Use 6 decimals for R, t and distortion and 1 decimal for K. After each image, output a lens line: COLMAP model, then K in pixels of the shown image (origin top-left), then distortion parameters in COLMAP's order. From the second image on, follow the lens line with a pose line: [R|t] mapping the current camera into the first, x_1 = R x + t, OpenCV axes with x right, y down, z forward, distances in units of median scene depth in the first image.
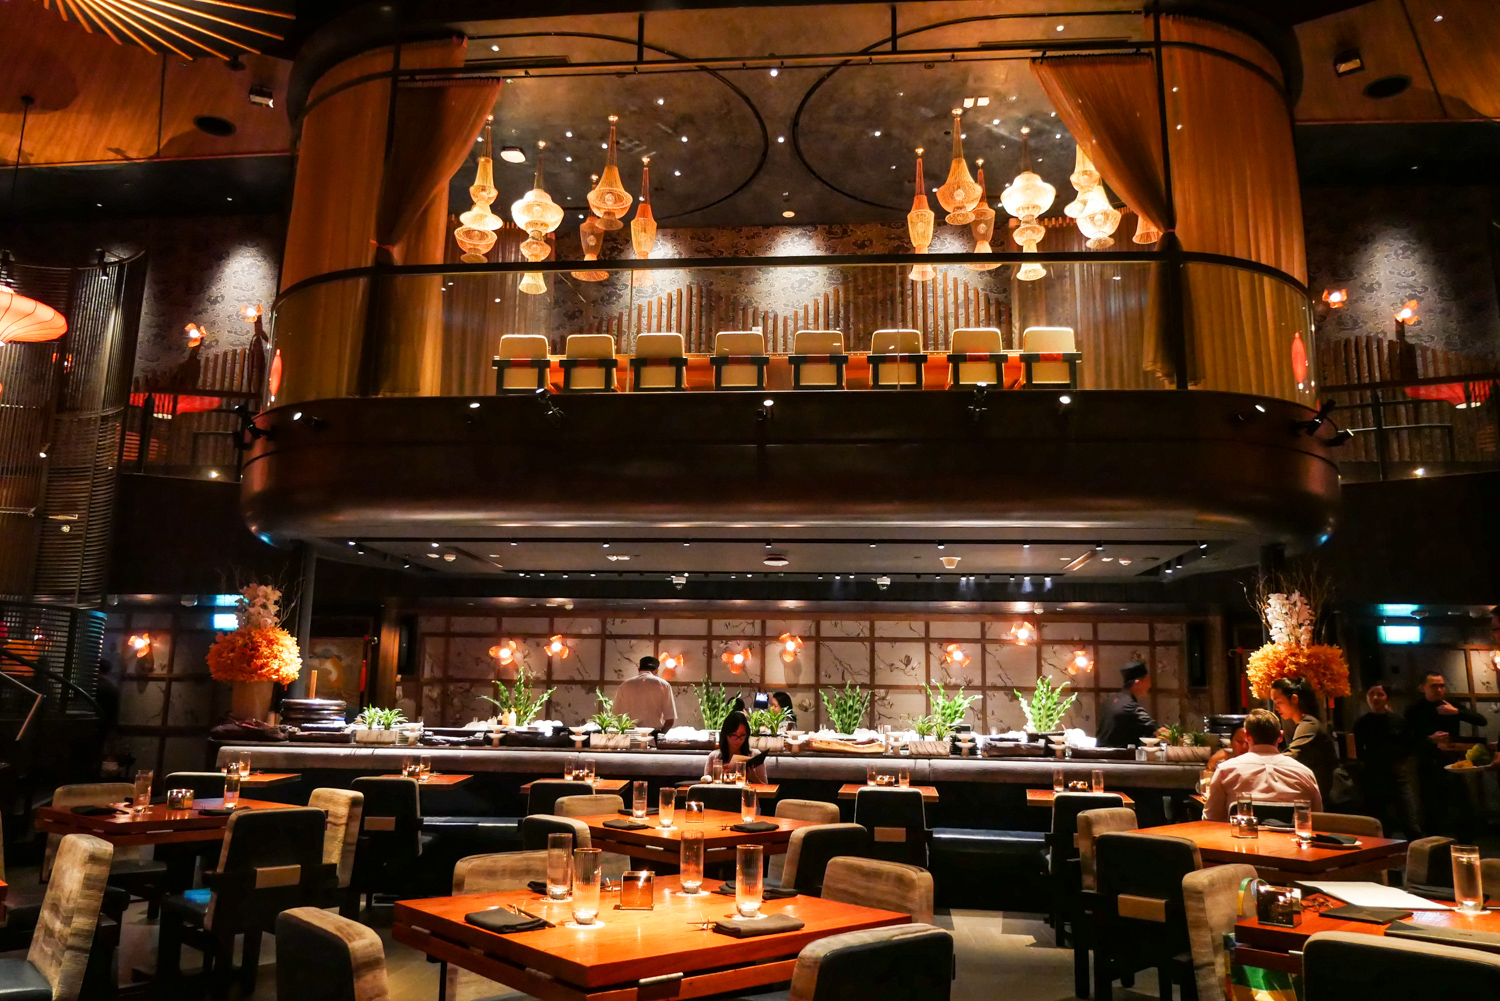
lens RADIAL K [[1058.9, 0, 751.1], [0, 1058.9, 532.2], [0, 0, 1]] dist [-0.059190, 0.025618]
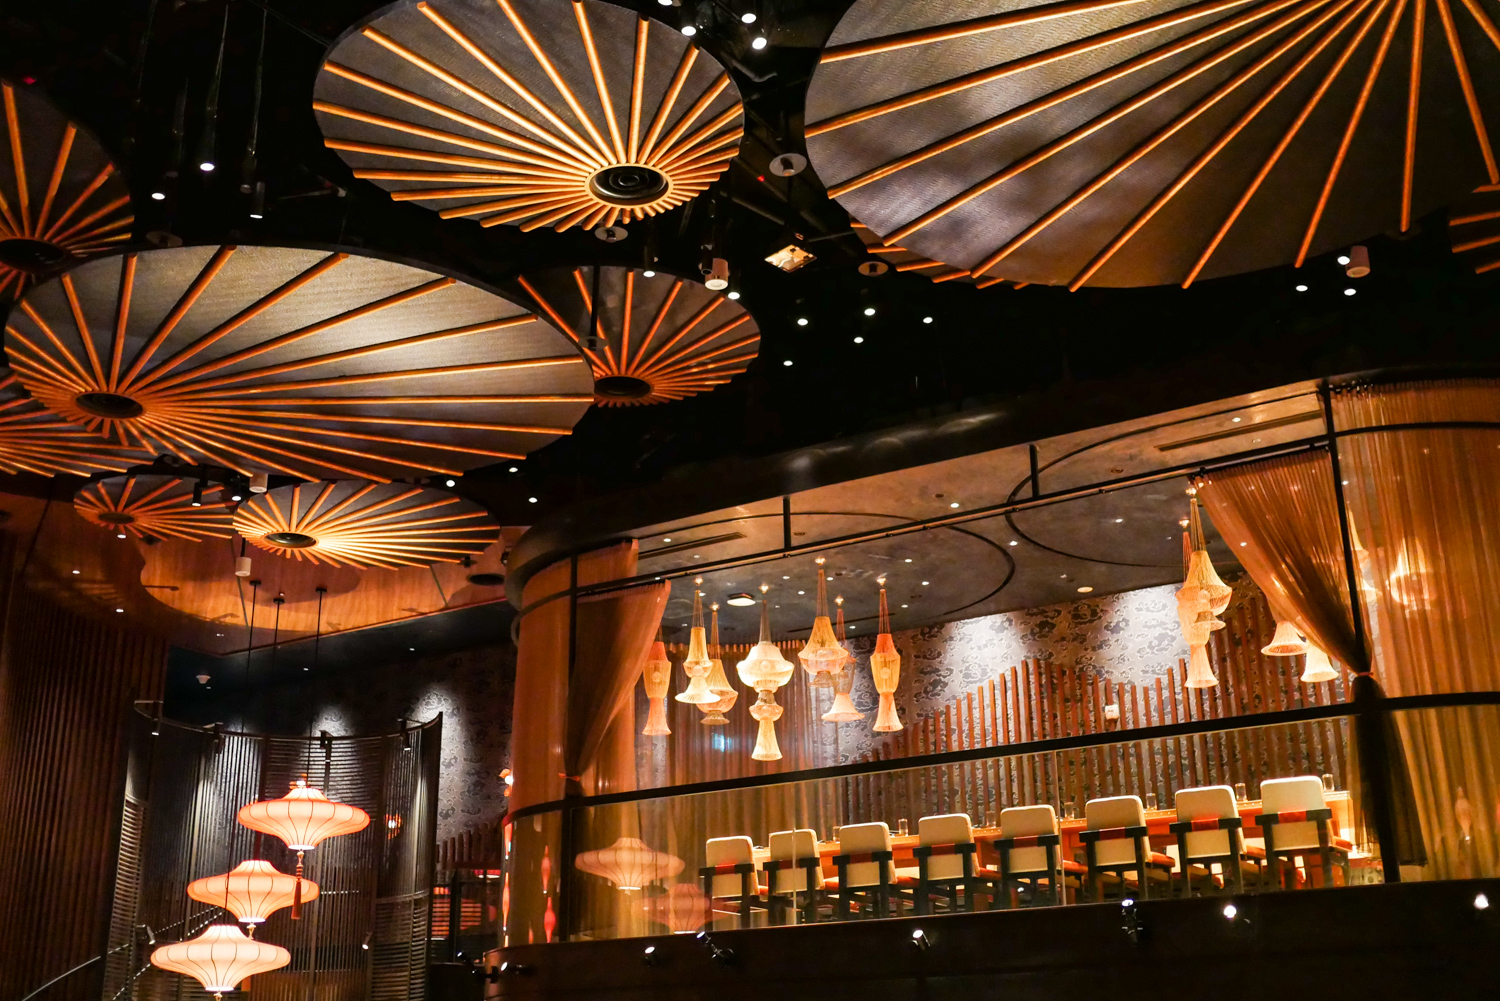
lens RADIAL K [[1710.3, 0, 750.0], [0, 1710.3, 500.5], [0, 0, 1]] dist [-0.054226, -0.017500]
pose [[0.883411, -0.176573, -0.434058, 0.354380], [0.098984, 0.975704, -0.195457, -0.129241], [0.458025, 0.129704, 0.879426, -0.242290]]
